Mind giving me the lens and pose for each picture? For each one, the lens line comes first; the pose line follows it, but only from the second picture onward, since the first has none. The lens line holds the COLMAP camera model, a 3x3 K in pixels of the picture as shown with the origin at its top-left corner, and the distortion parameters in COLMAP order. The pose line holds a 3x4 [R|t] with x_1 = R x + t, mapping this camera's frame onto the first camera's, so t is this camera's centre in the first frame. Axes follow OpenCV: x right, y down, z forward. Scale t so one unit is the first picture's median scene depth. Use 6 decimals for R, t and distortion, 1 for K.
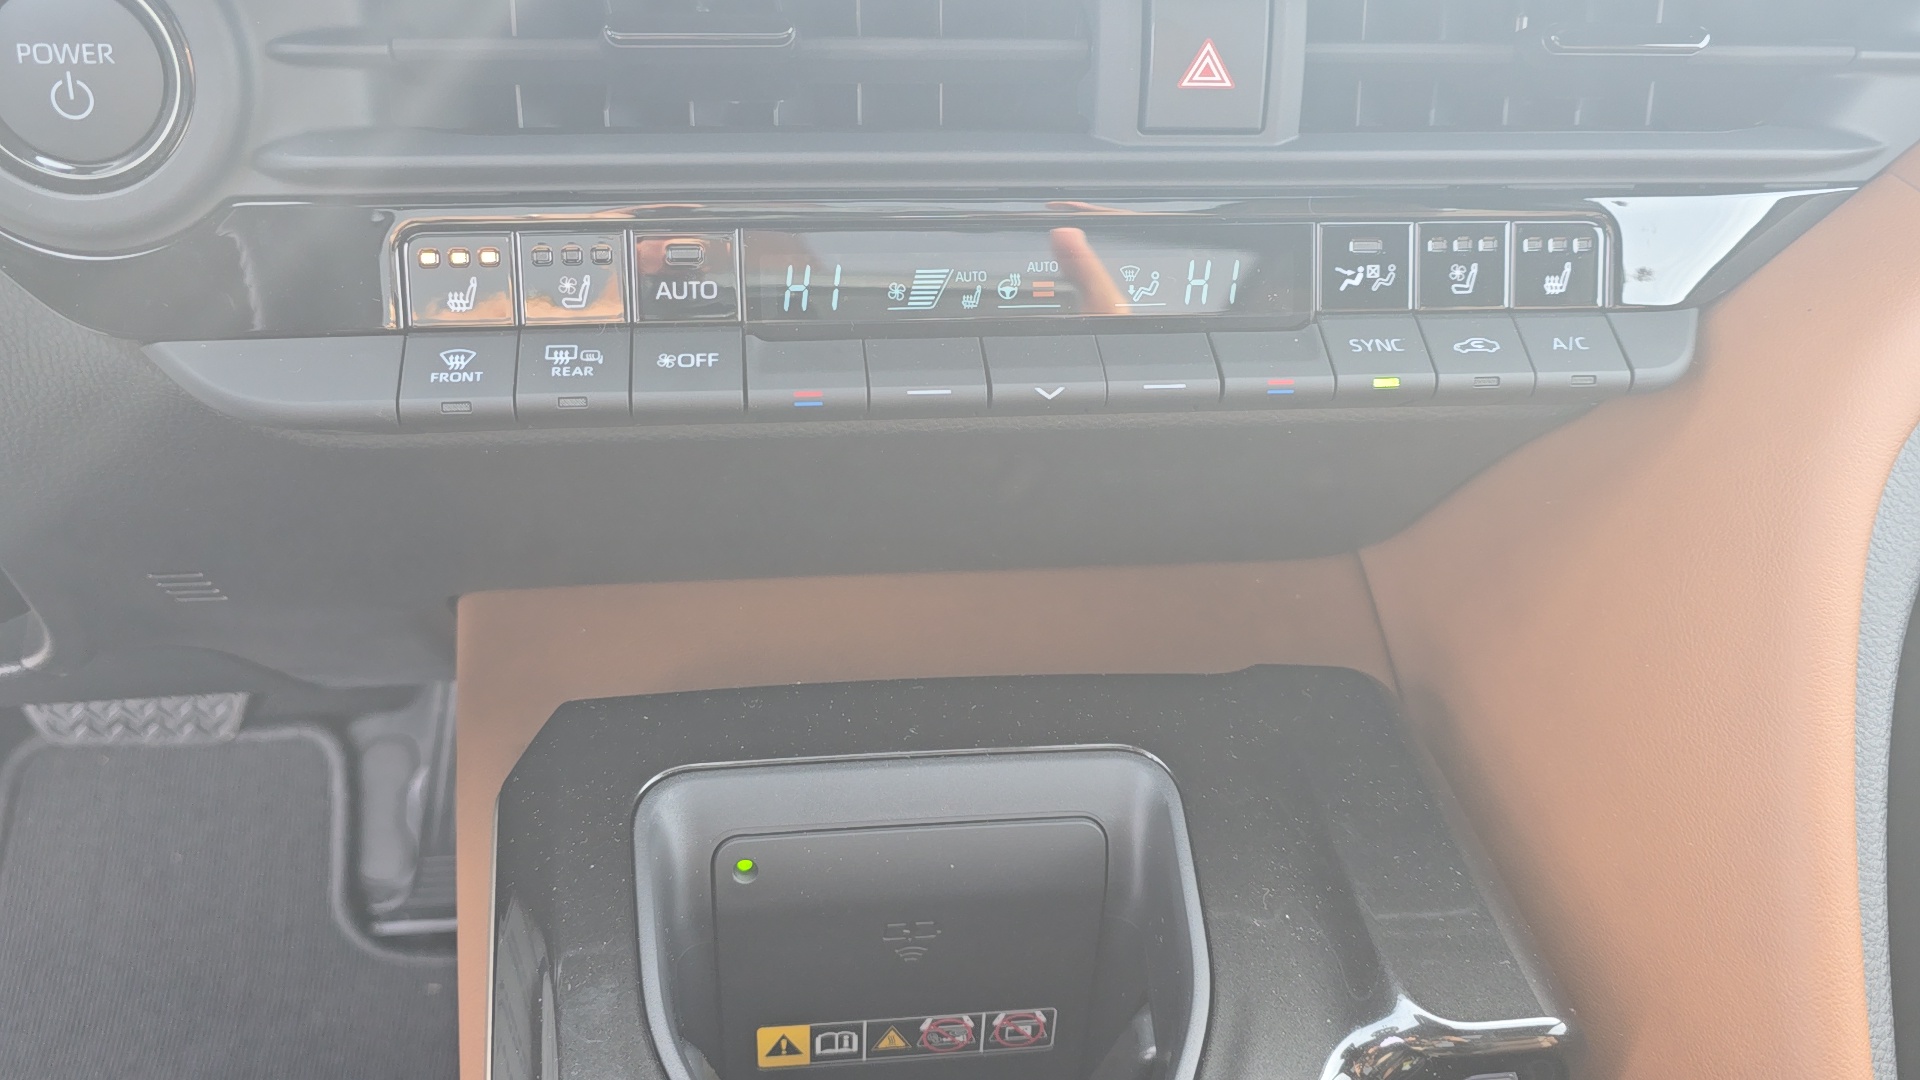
lens RADIAL K [[1529.9, 0, 952.4], [0, 1529.9, 504.6], [0, 0, 1]] dist [-0.043206, 0.002506]
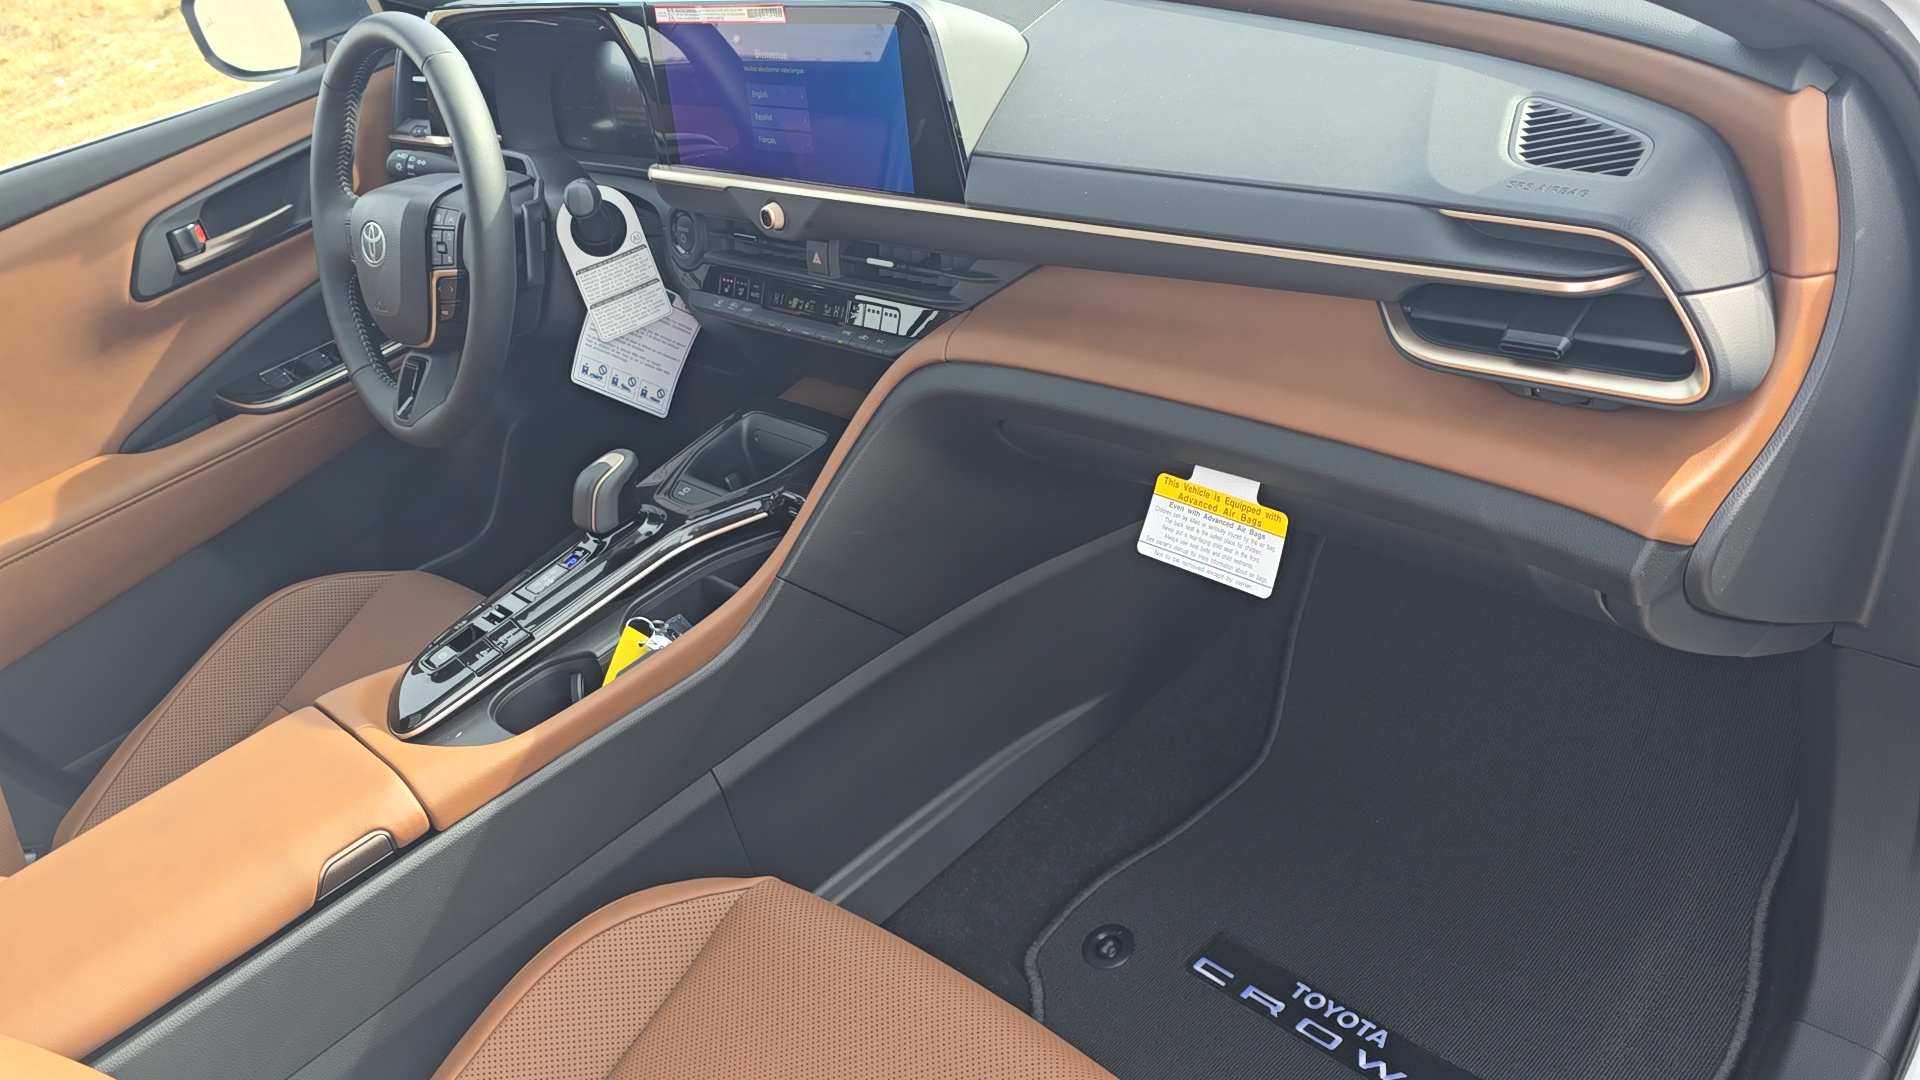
lens RADIAL K [[1600.3, 0, 979.0], [0, 1600.3, 539.3], [0, 0, 1]] dist [-0.016912, 0.014153]
pose [[0.586082, 0.253411, -0.769605, 3.948063], [-0.246741, 0.960540, 0.128379, -0.216682], [0.771769, 0.114652, 0.625482, -1.299396]]
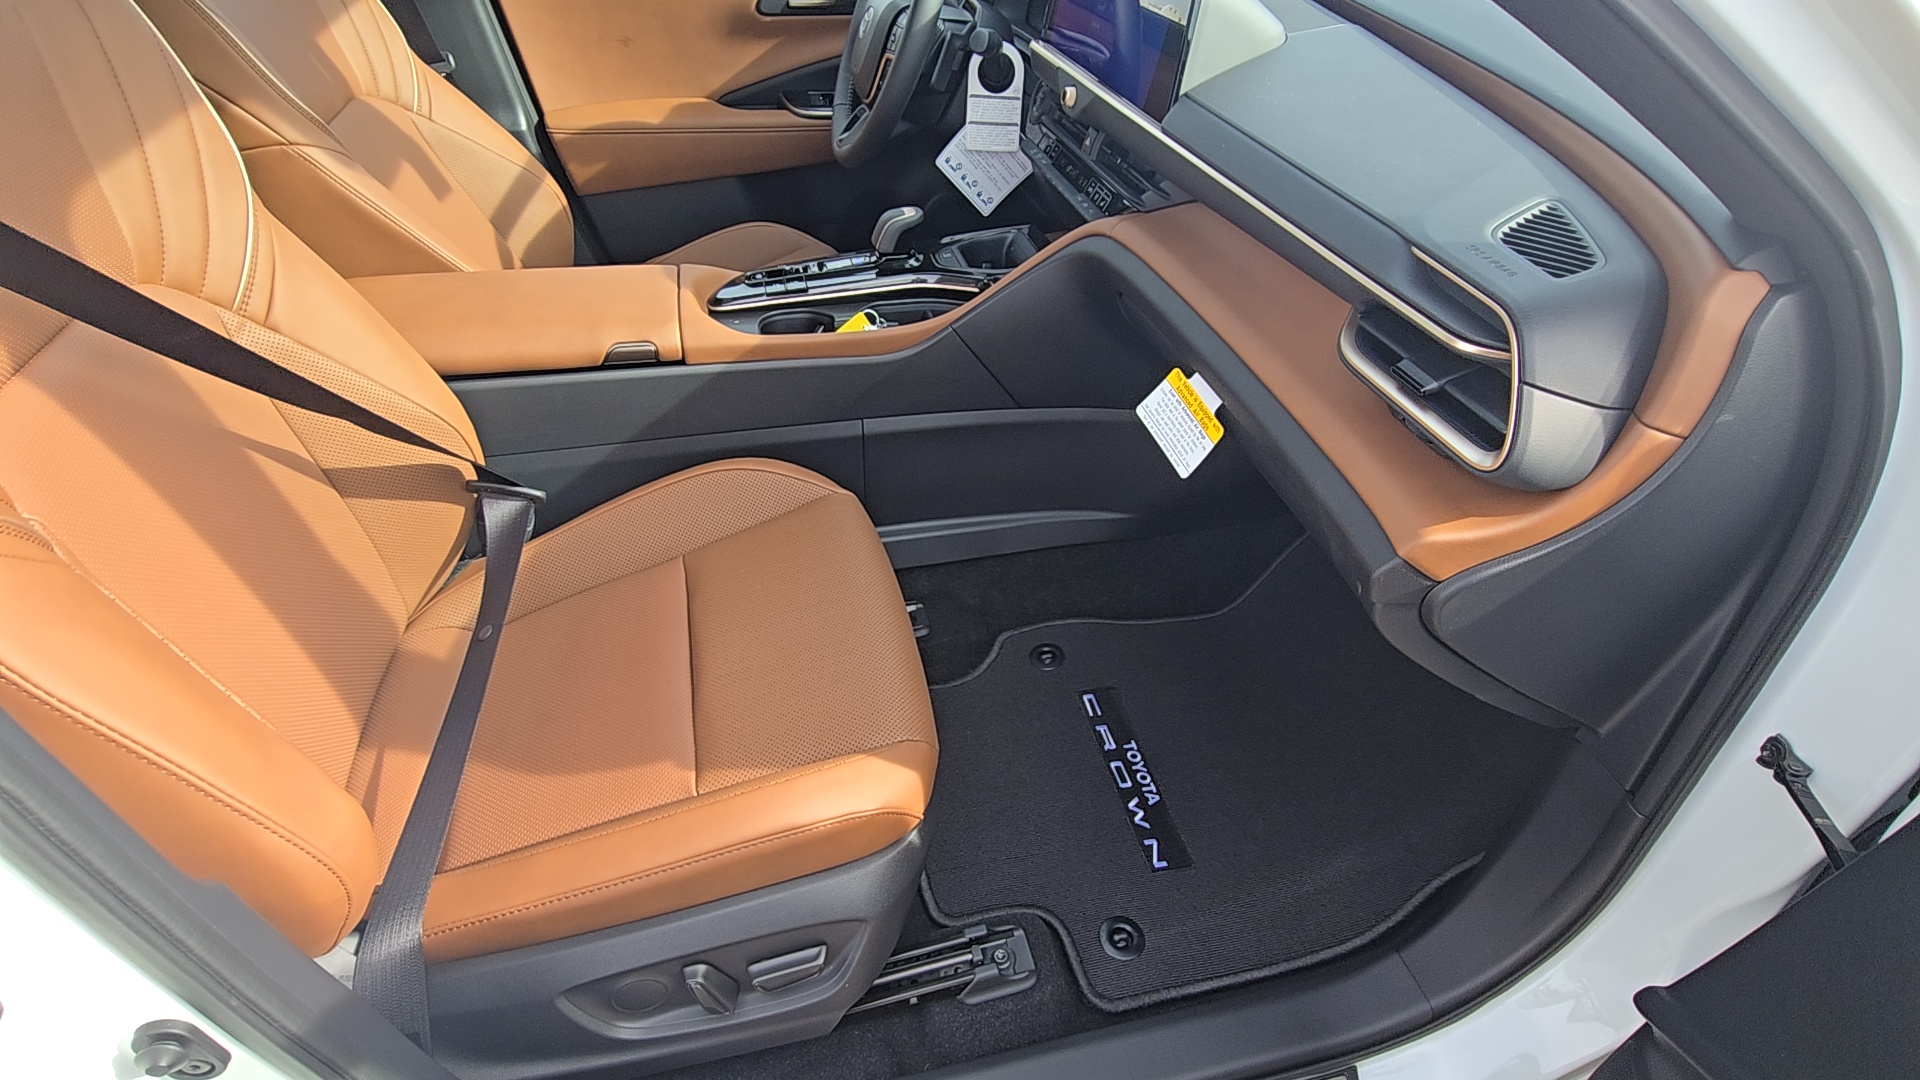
lens RADIAL K [[980.1, 0, 976.8], [0, 980.1, 545.8], [0, 0, 1]] dist [-0.001878, 0.005421]
pose [[0.142629, 0.581077, -0.801253, 4.045862], [-0.610944, 0.688594, 0.390623, -0.422343], [0.778720, 0.433806, 0.453218, -0.386647]]
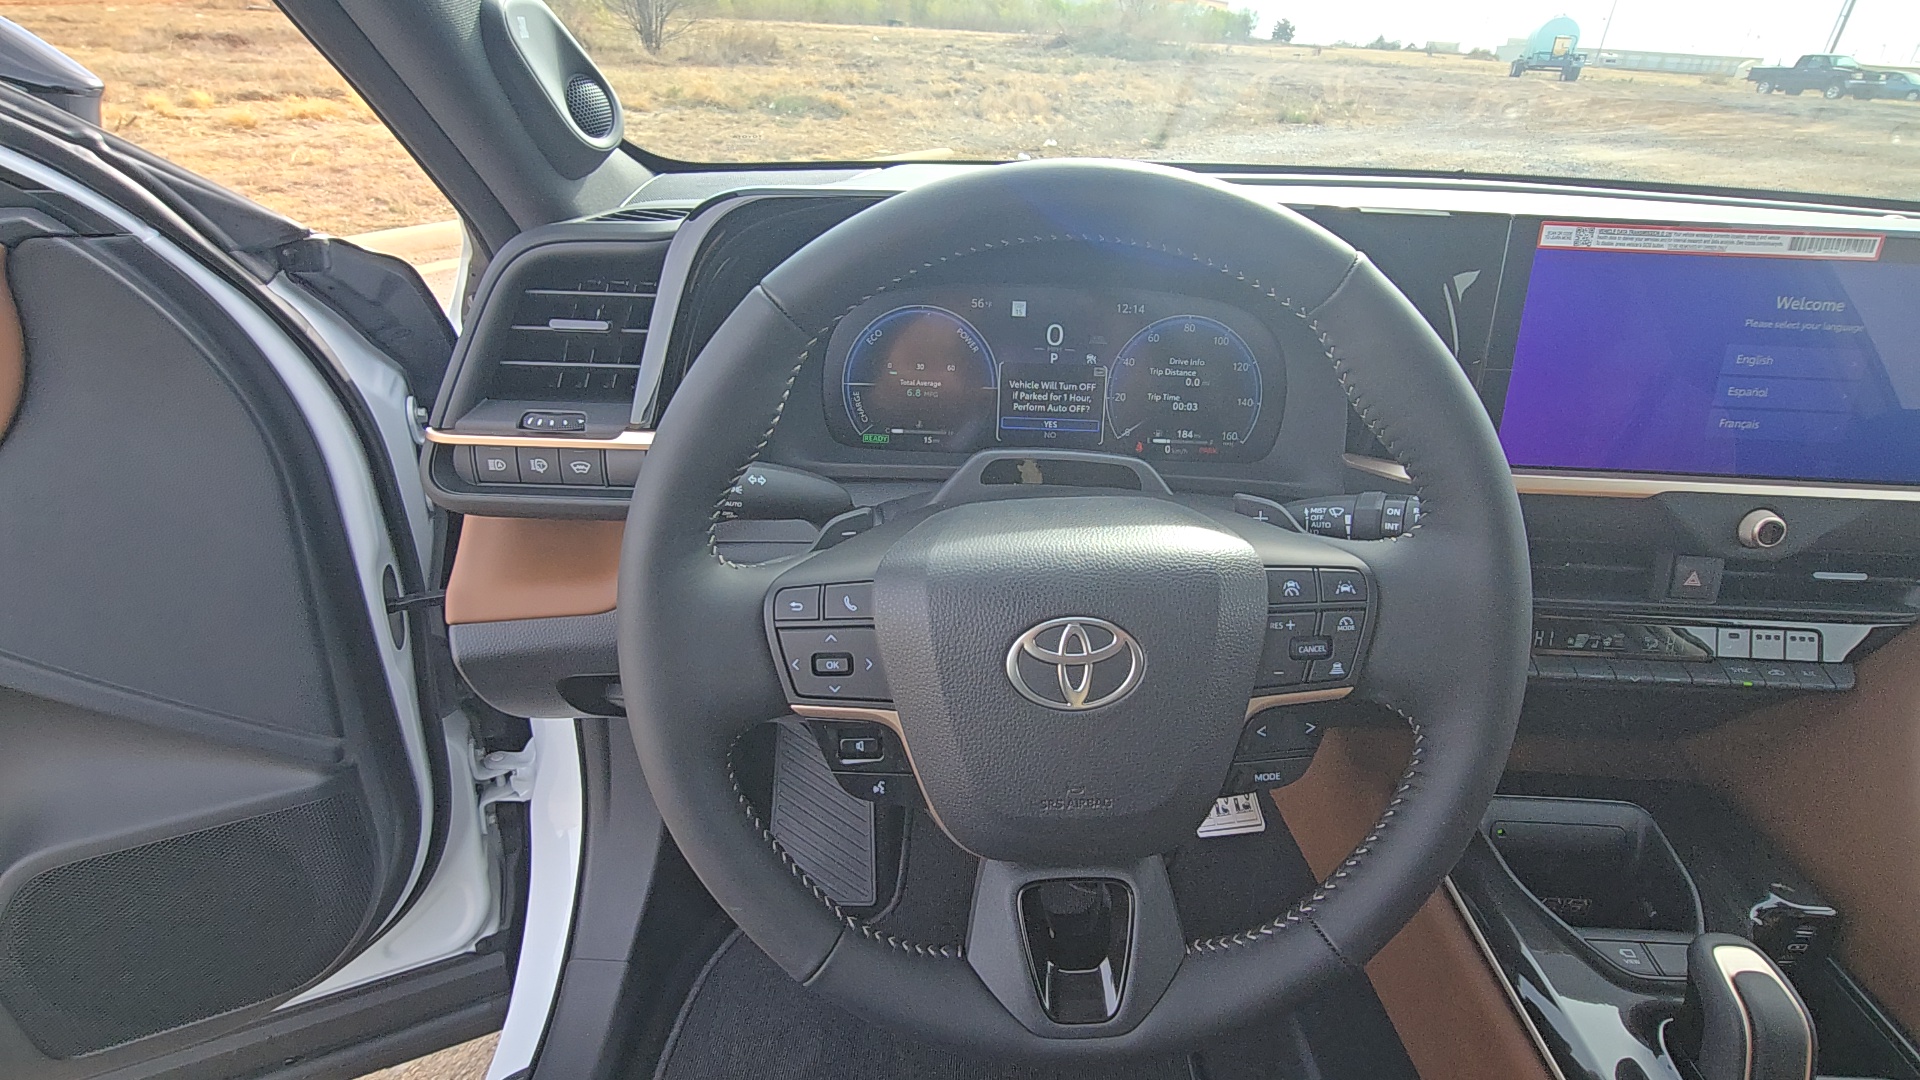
lens RADIAL K [[980.1, 0, 976.8], [0, 980.1, 545.8], [0, 0, 1]] dist [-0.001878, 0.005421]
pose [[0.993109, 0.059794, -0.100788, -1.081475], [-0.073704, 0.987335, -0.140489, 0.036518], [0.091111, 0.146949, 0.984939, -1.117496]]
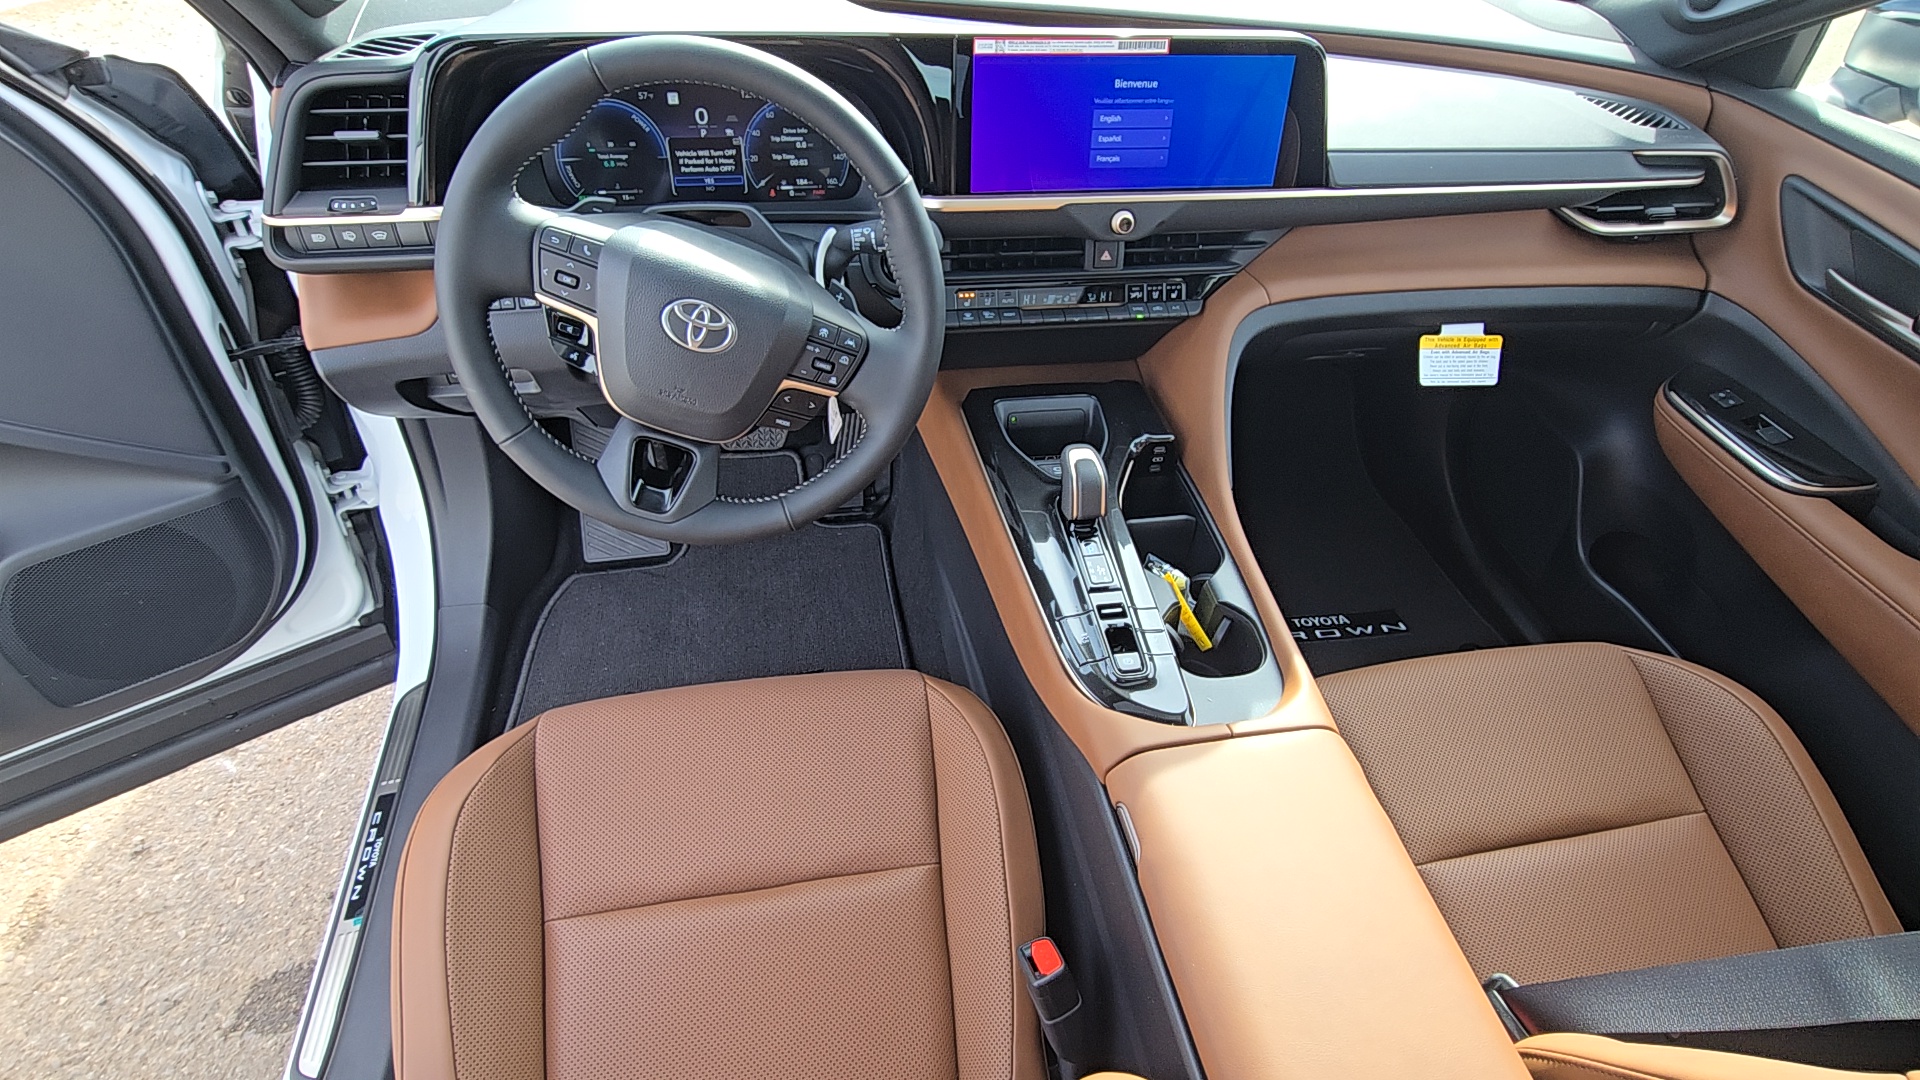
lens RADIAL K [[980.1, 0, 976.8], [0, 980.1, 545.8], [0, 0, 1]] dist [-0.001878, 0.005421]
pose [[0.995866, -0.041239, 0.080928, -0.587002], [0.030604, 0.991236, 0.128508, 0.256083], [-0.085519, -0.125500, 0.988401, -2.414472]]
